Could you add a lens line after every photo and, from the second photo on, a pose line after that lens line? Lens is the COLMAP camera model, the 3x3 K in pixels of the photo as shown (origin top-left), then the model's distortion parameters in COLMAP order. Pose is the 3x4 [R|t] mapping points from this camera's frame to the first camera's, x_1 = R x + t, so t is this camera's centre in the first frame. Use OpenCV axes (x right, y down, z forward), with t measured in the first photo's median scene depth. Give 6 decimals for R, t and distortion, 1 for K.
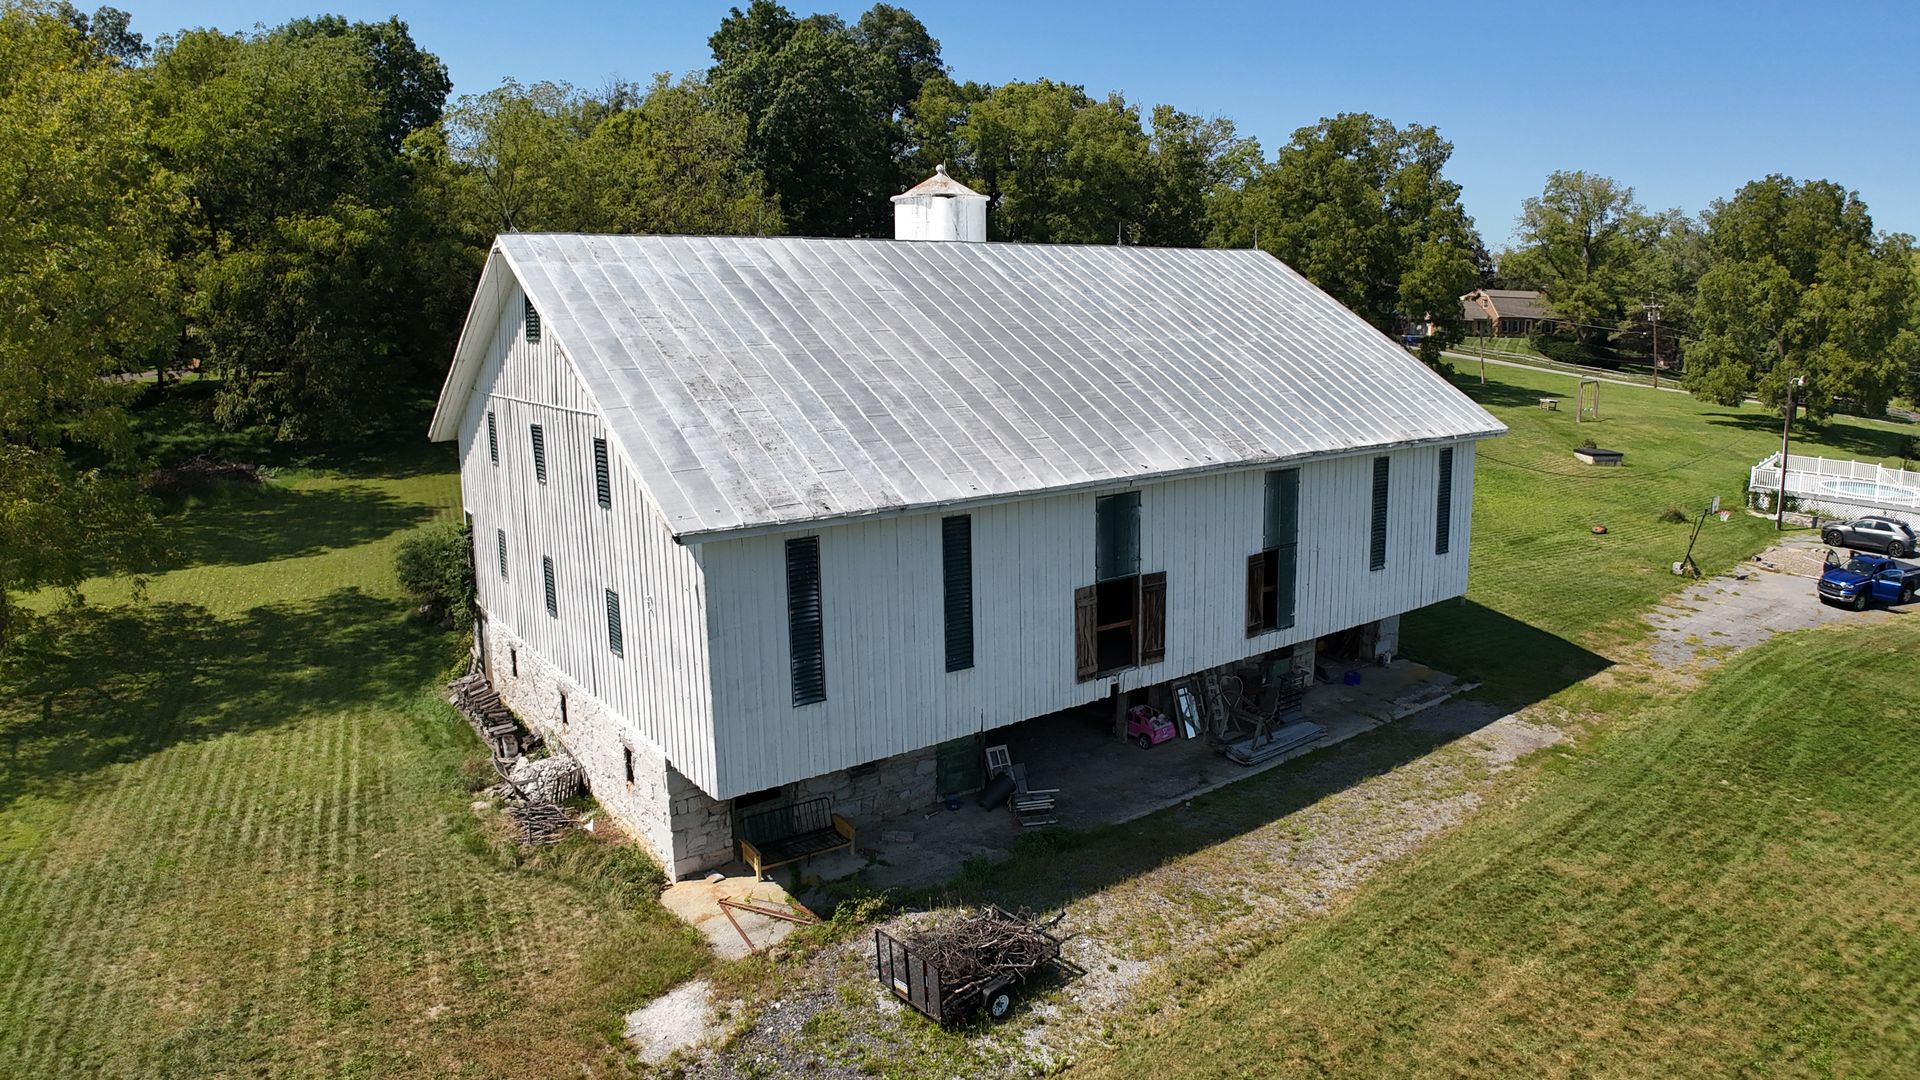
lens RADIAL K [[1193.3, 0, 960.0], [0, 1193.3, 540.0], [0, 0, 1]] dist [-0.191575, 0.026092]
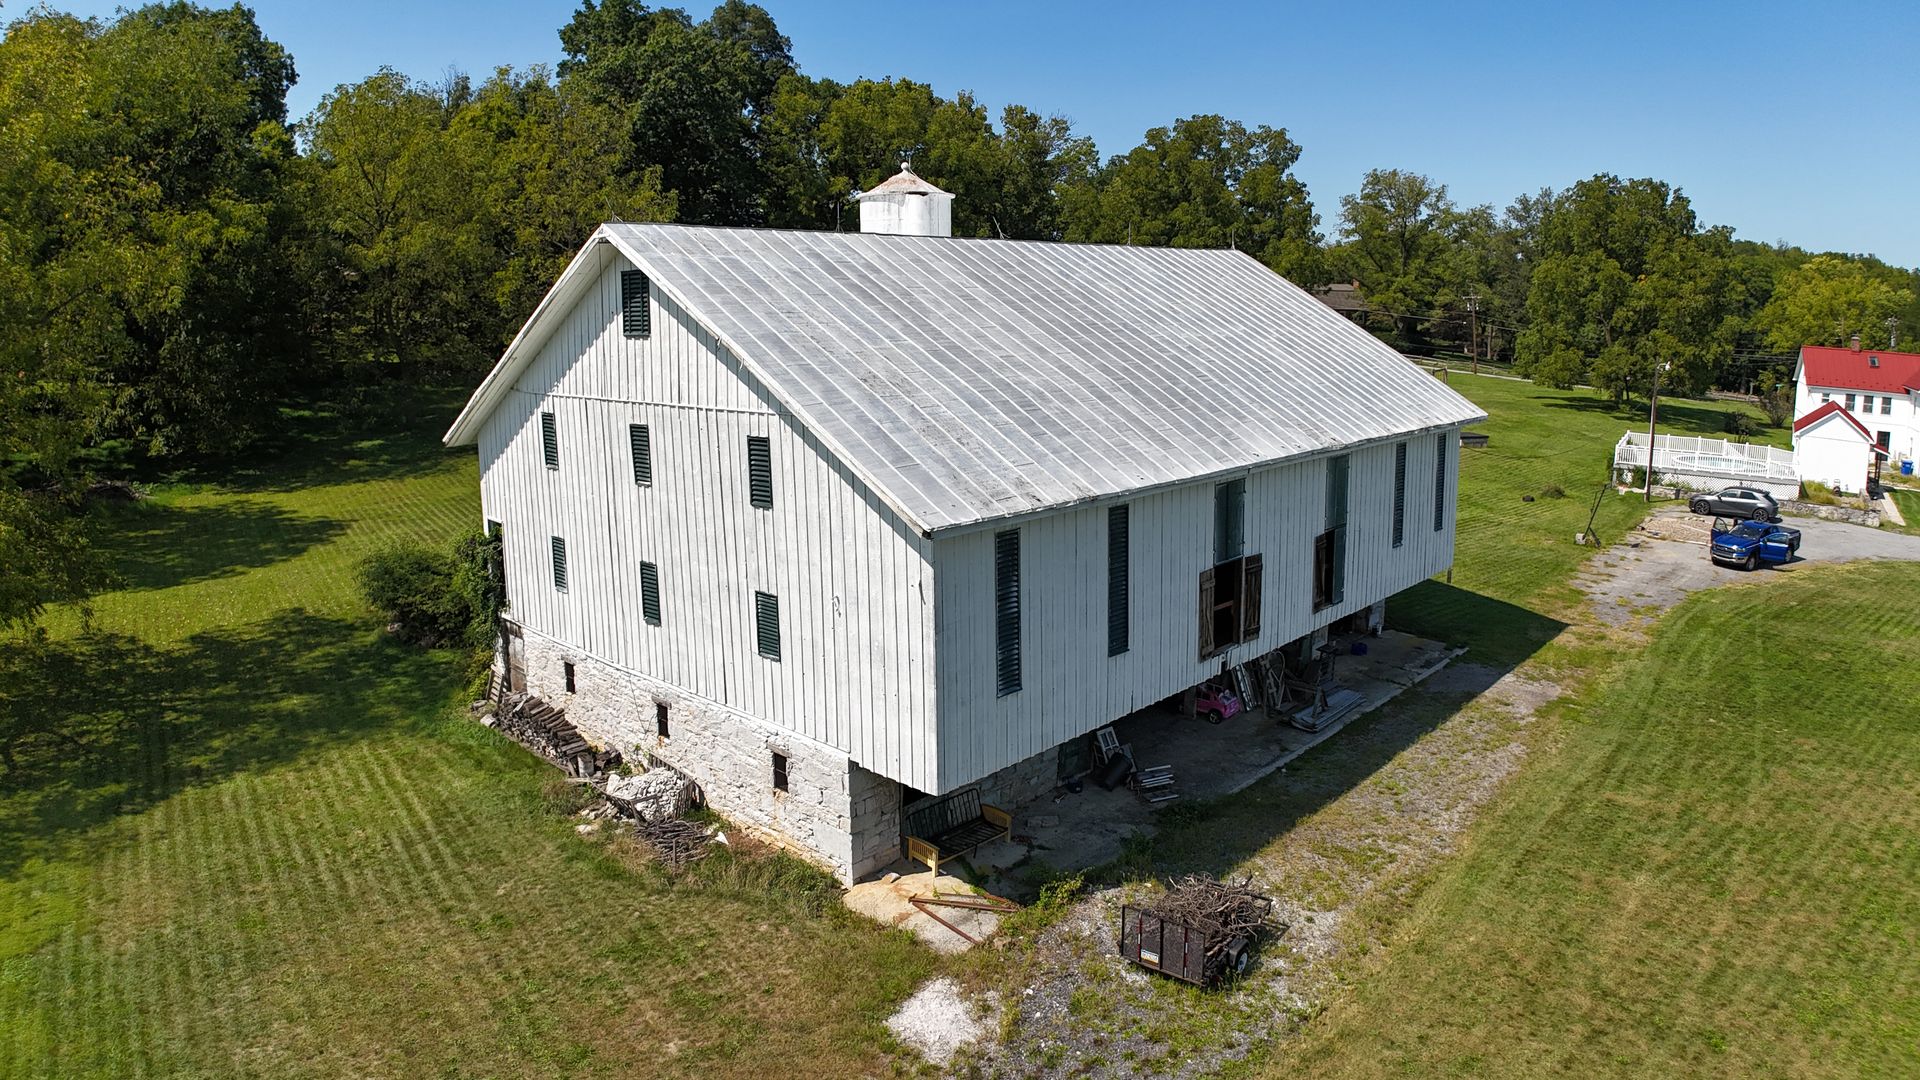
lens RADIAL K [[1193.3, 0, 960.0], [0, 1193.3, 540.0], [0, 0, 1]] dist [-0.191575, 0.026092]
pose [[0.983347, -0.034437, 0.178445, -0.244997], [0.034085, 0.999406, 0.005040, -0.000148], [-0.178512, 0.001127, 0.983937, 0.004360]]
